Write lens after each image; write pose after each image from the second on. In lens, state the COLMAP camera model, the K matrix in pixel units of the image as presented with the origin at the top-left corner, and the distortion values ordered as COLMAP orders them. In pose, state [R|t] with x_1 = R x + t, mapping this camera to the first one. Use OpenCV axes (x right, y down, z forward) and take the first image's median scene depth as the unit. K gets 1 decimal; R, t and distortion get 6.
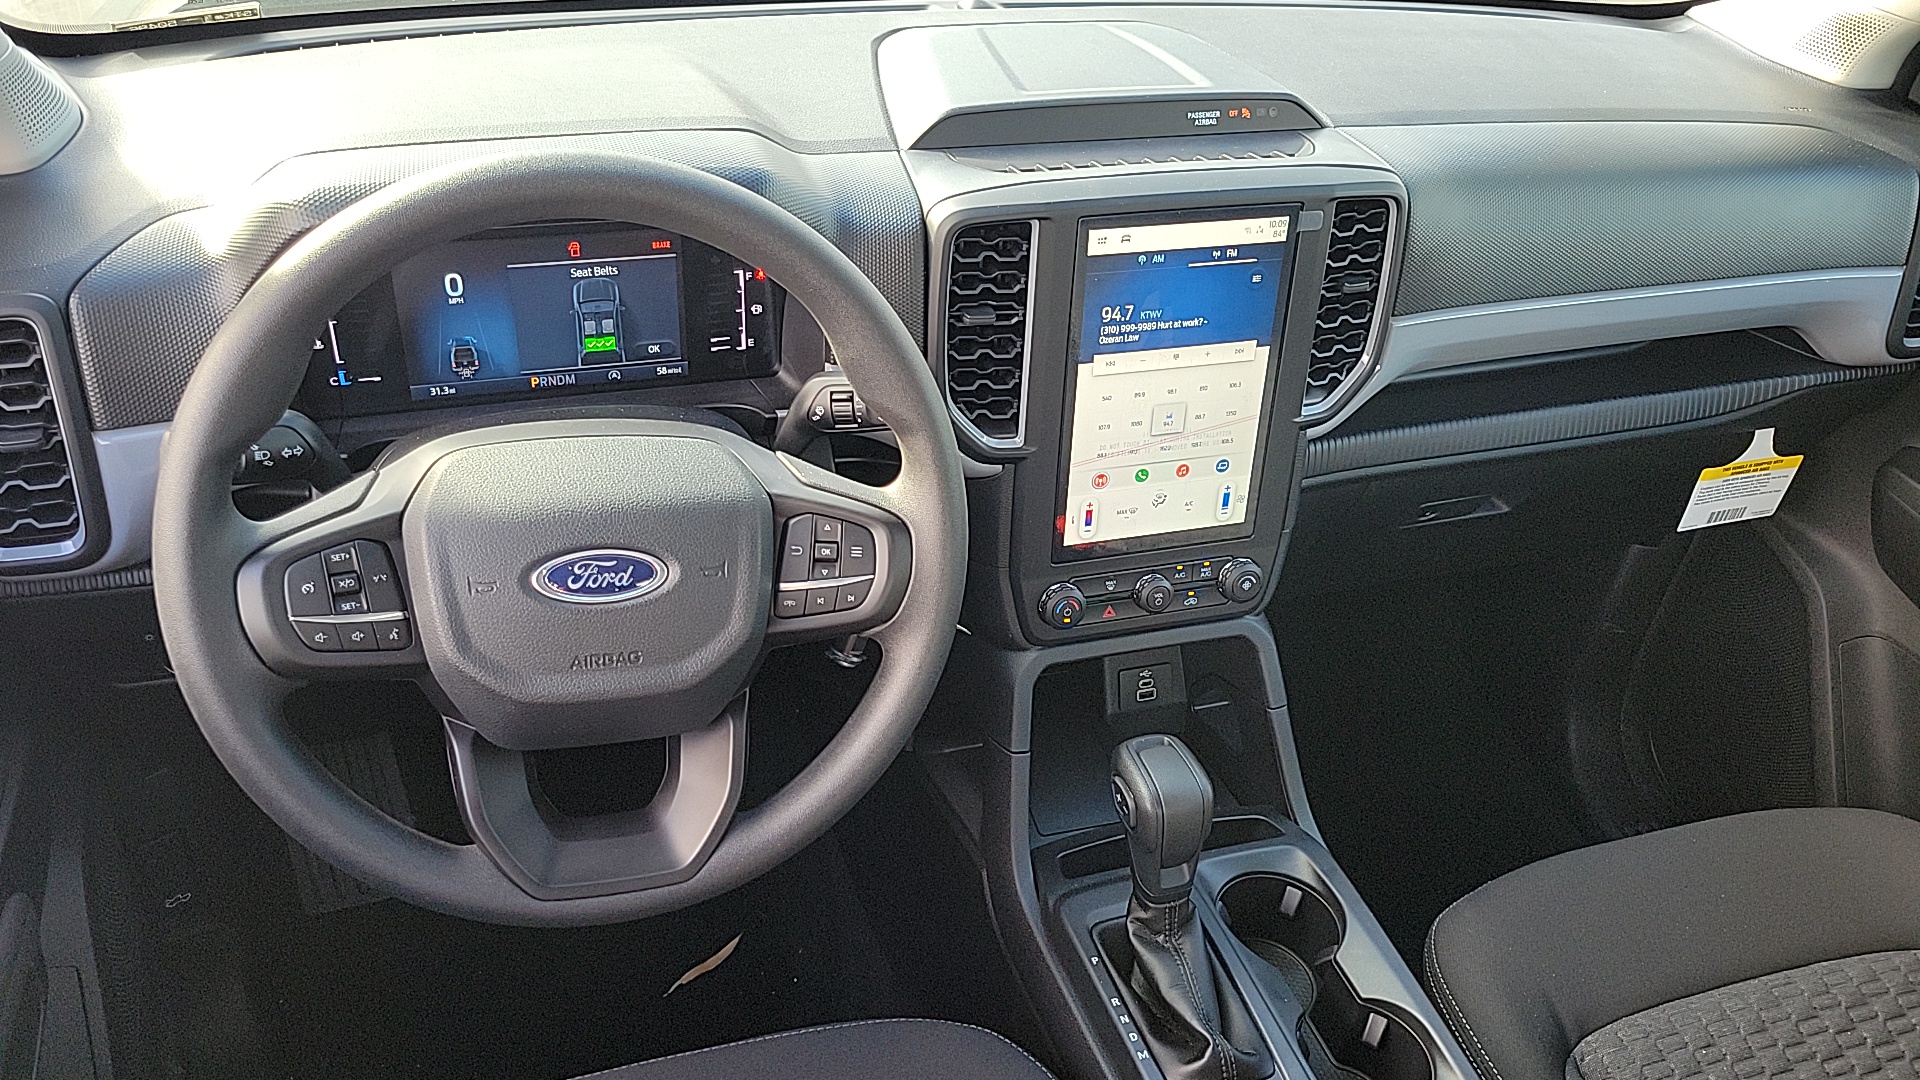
lens RADIAL K [[1438.0, 0, 950.4], [0, 1438.0, 523.3], [0, 0, 1]] dist [0.025737, 0.001371]
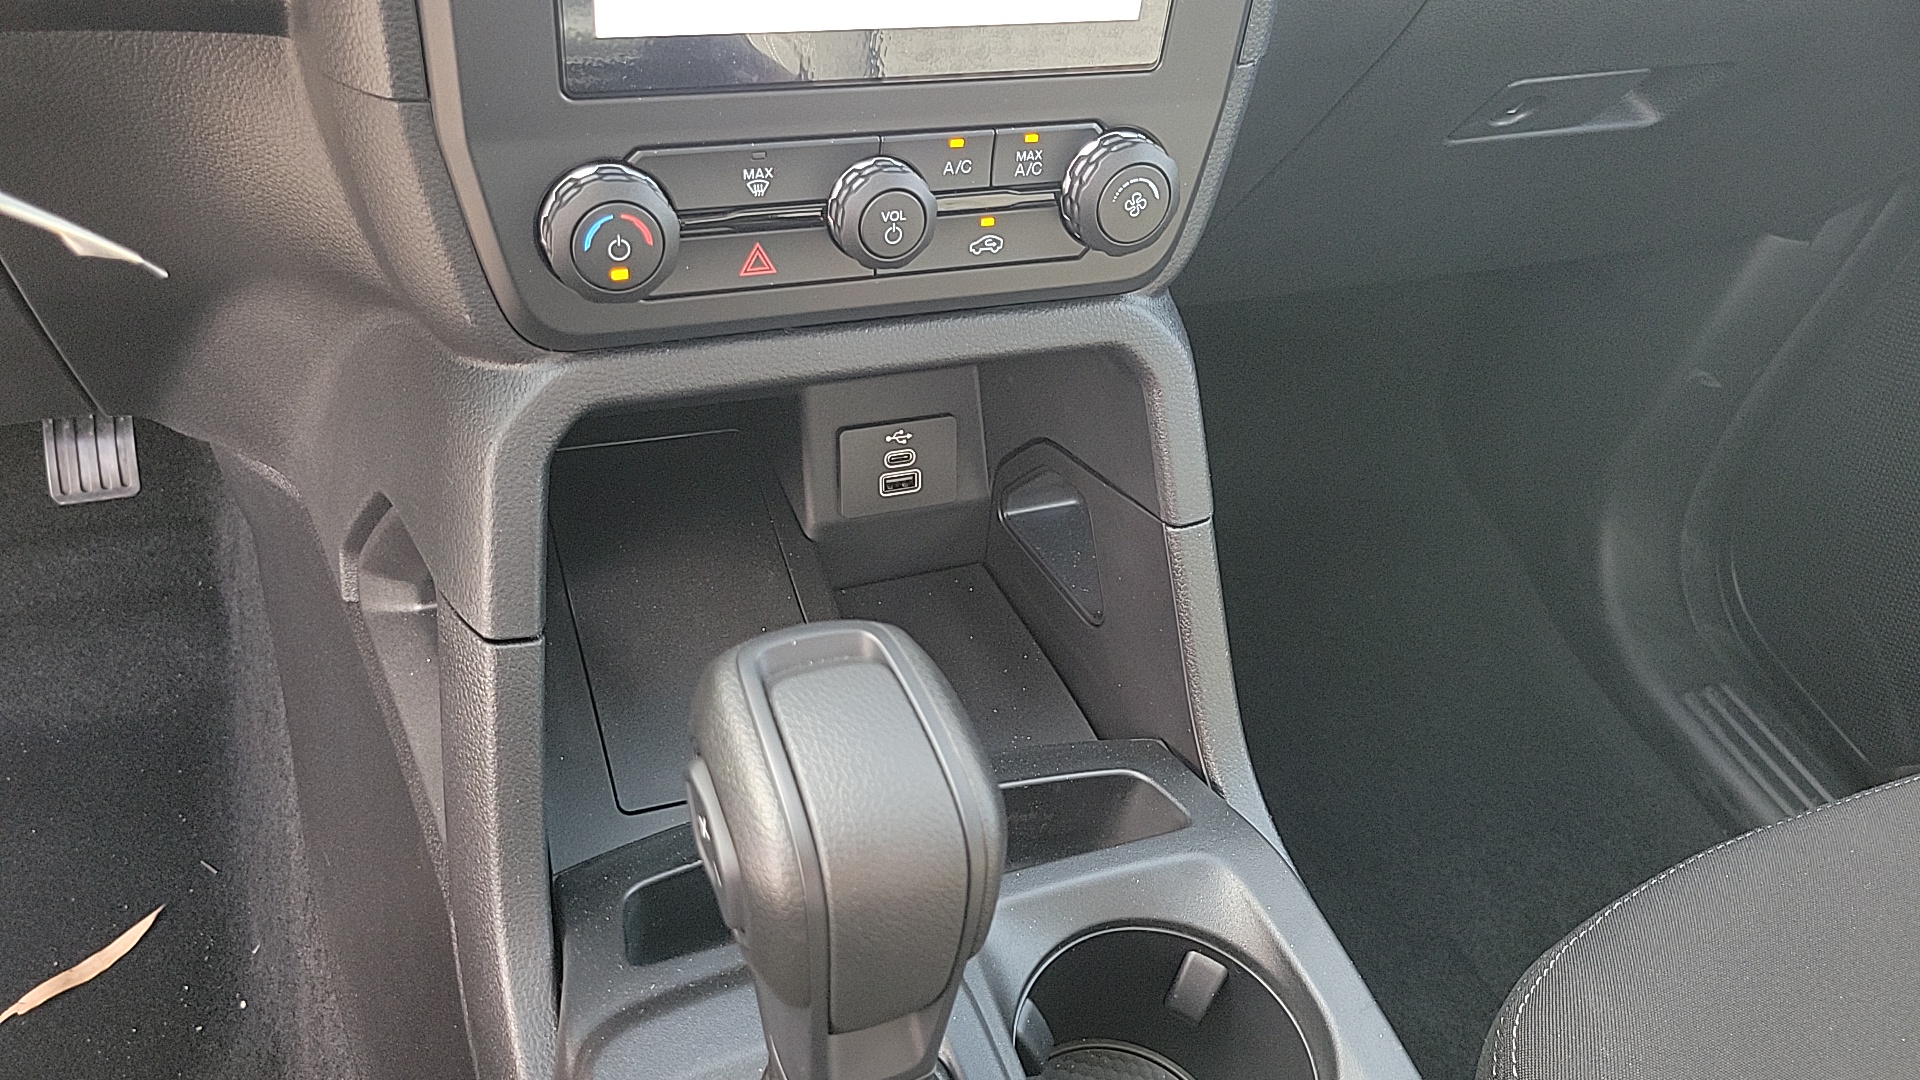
lens RADIAL K [[1527.1, 0, 950.2], [0, 1527.1, 539.4], [0, 0, 1]] dist [0.005743, 0.004276]
pose [[0.994382, 0.014597, 0.104838, 0.132604], [-0.031806, 0.985880, 0.164405, 0.073312], [-0.100958, -0.166816, 0.980806, 0.676862]]
